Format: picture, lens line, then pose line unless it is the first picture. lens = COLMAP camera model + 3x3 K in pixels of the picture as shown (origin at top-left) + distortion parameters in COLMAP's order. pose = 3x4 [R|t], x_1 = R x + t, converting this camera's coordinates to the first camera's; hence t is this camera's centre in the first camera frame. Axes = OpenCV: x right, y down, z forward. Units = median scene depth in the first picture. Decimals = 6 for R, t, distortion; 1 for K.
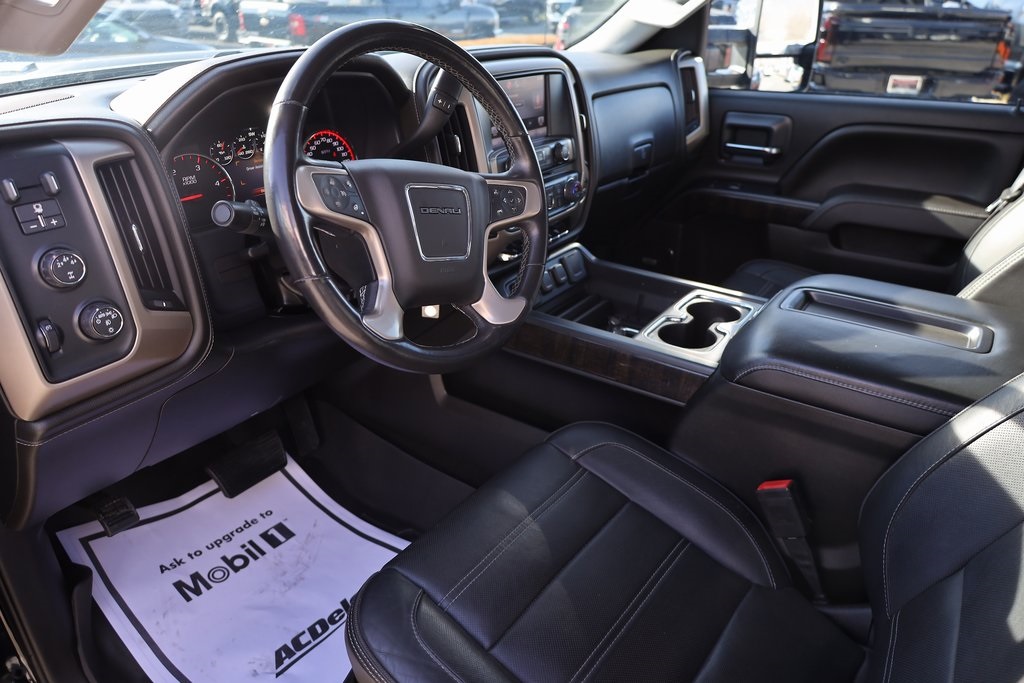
lens RADIAL K [[687.2, 0, 511.4], [0, 687.2, 347.3], [0, 0, 1]] dist [-0.023723, 0.006381]
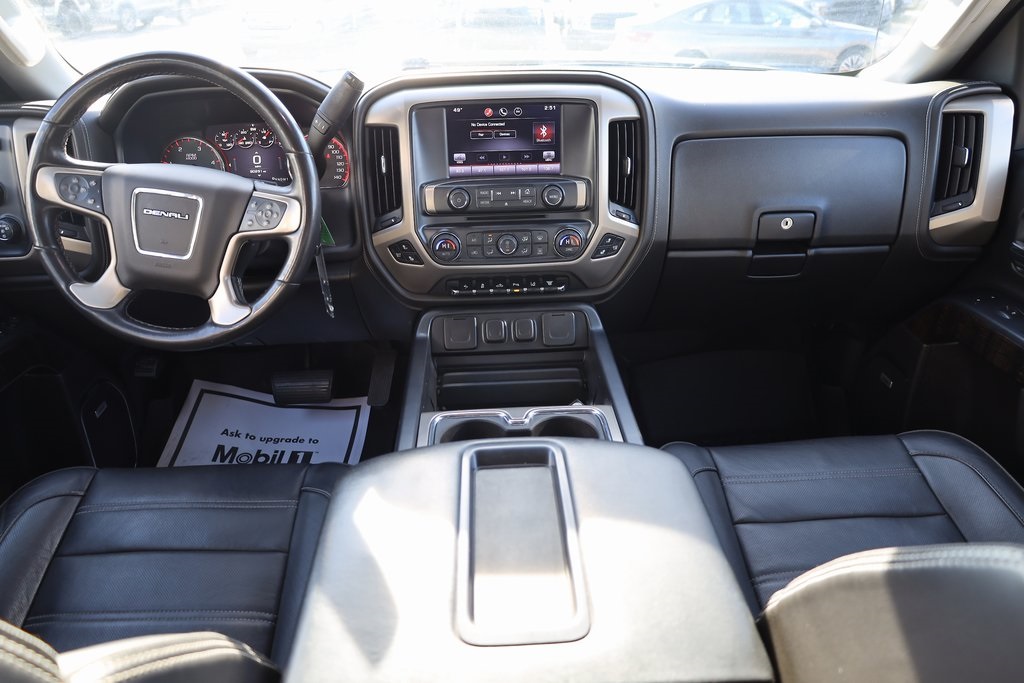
lens RADIAL K [[718.3, 0, 509.5], [0, 718.3, 347.8], [0, 0, 1]] dist [-0.009066, 0.000982]
pose [[0.616035, 0.336024, -0.712452, 0.742918], [-0.335617, 0.930215, 0.148533, -0.223545], [0.712644, 0.147610, 0.685821, 0.379500]]
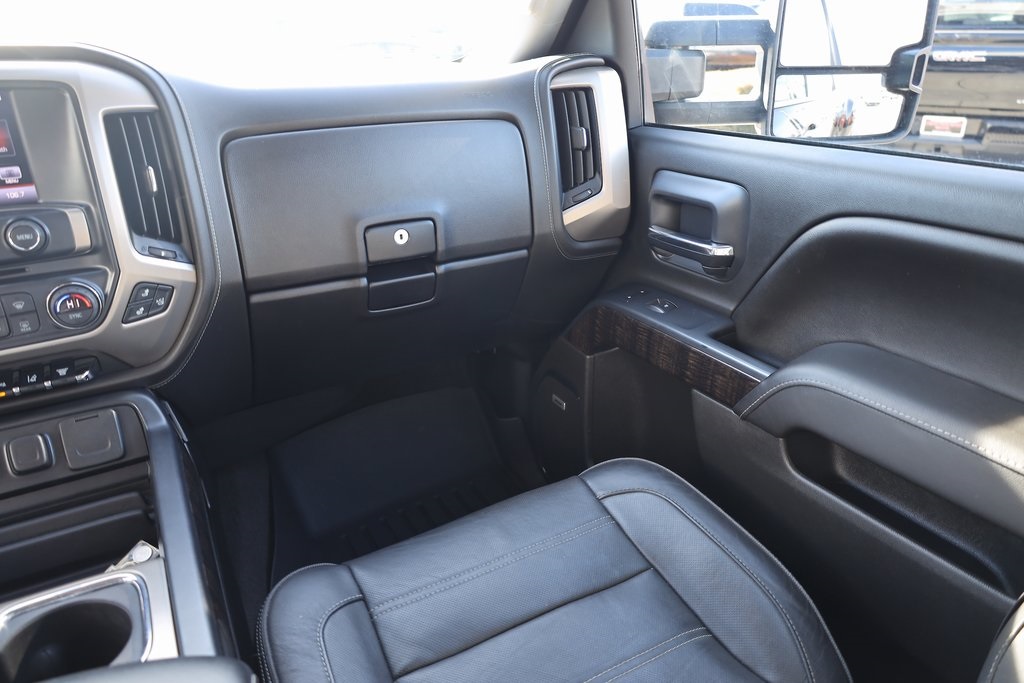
lens RADIAL K [[687.2, 0, 518.1], [0, 687.2, 349.4], [0, 0, 1]] dist [-0.023723, 0.006381]
pose [[0.901523, 0.154969, -0.404032, 0.645908], [-0.173577, 0.984774, -0.009588, -0.259691], [0.396394, 0.078774, 0.914695, 0.681141]]
